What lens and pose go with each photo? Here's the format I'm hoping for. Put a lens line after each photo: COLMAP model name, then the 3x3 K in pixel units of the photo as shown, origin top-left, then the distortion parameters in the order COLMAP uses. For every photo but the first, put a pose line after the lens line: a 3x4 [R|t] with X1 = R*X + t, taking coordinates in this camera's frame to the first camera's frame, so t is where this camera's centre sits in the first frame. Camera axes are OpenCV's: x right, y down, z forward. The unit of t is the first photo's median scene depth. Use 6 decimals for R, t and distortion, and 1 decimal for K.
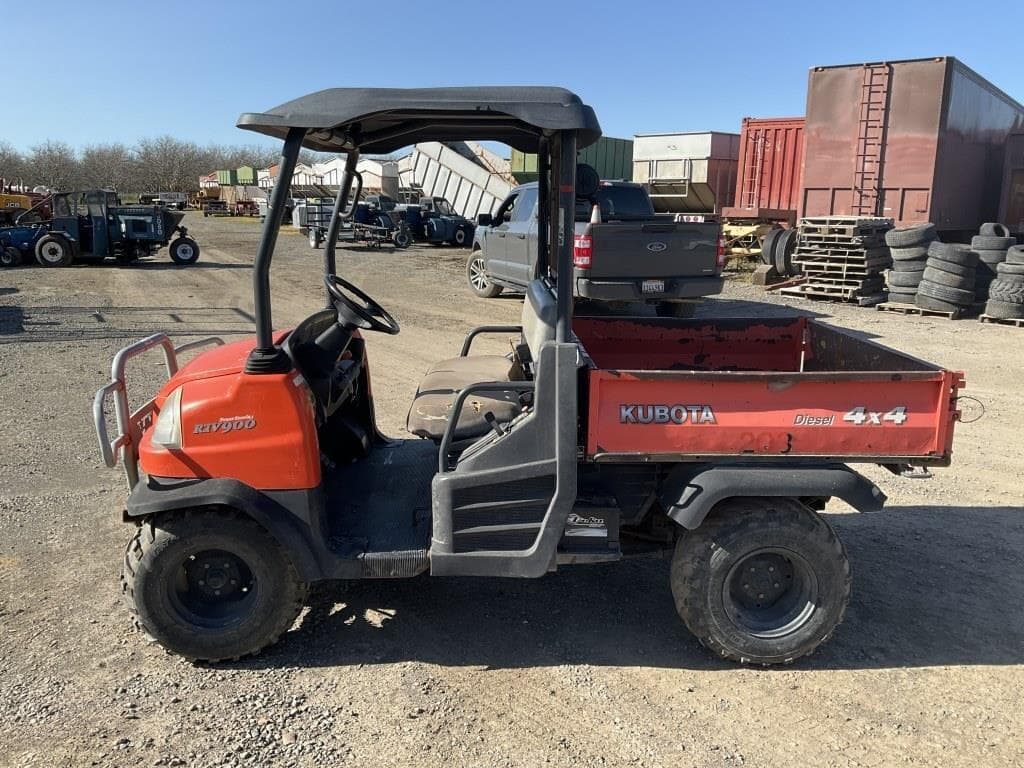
lens RADIAL K [[826.5, 0, 512.0], [0, 826.5, 384.0], [0, 0, 1]] dist [0.072809, -0.133438]
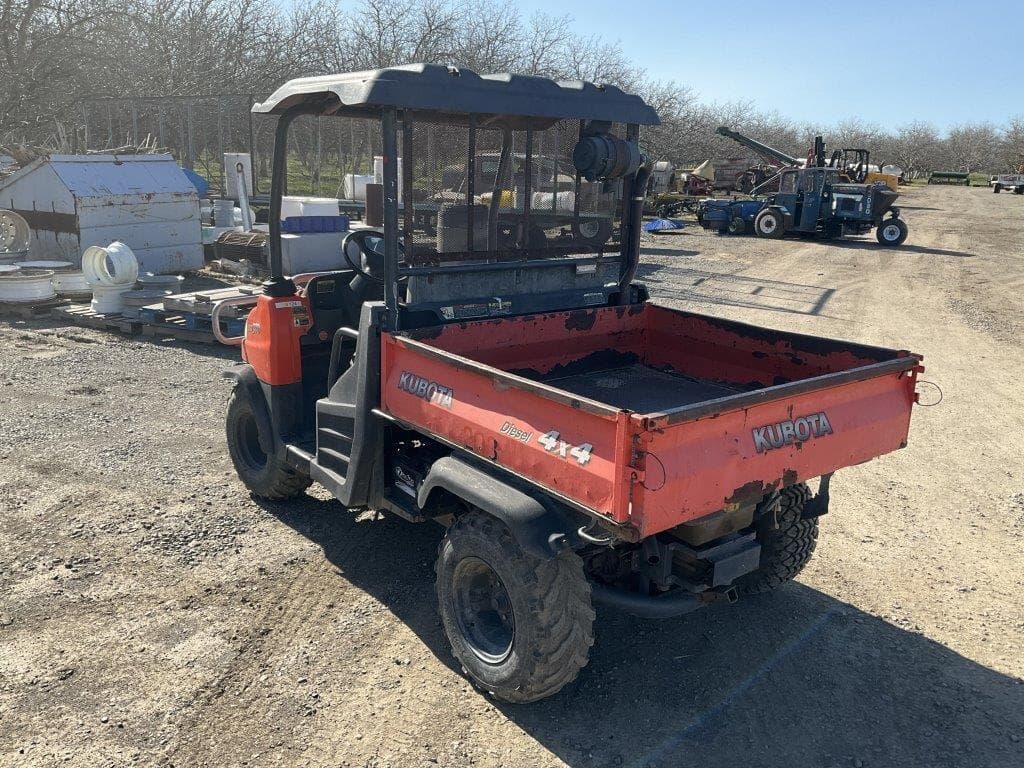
lens RADIAL K [[826.5, 0, 512.0], [0, 826.5, 384.0], [0, 0, 1]] dist [0.072809, -0.133438]
pose [[0.609967, 0.211335, -0.763726, 0.959840], [-0.193904, 0.974288, 0.114735, -0.098734], [0.768337, 0.078105, 0.635263, 0.425439]]
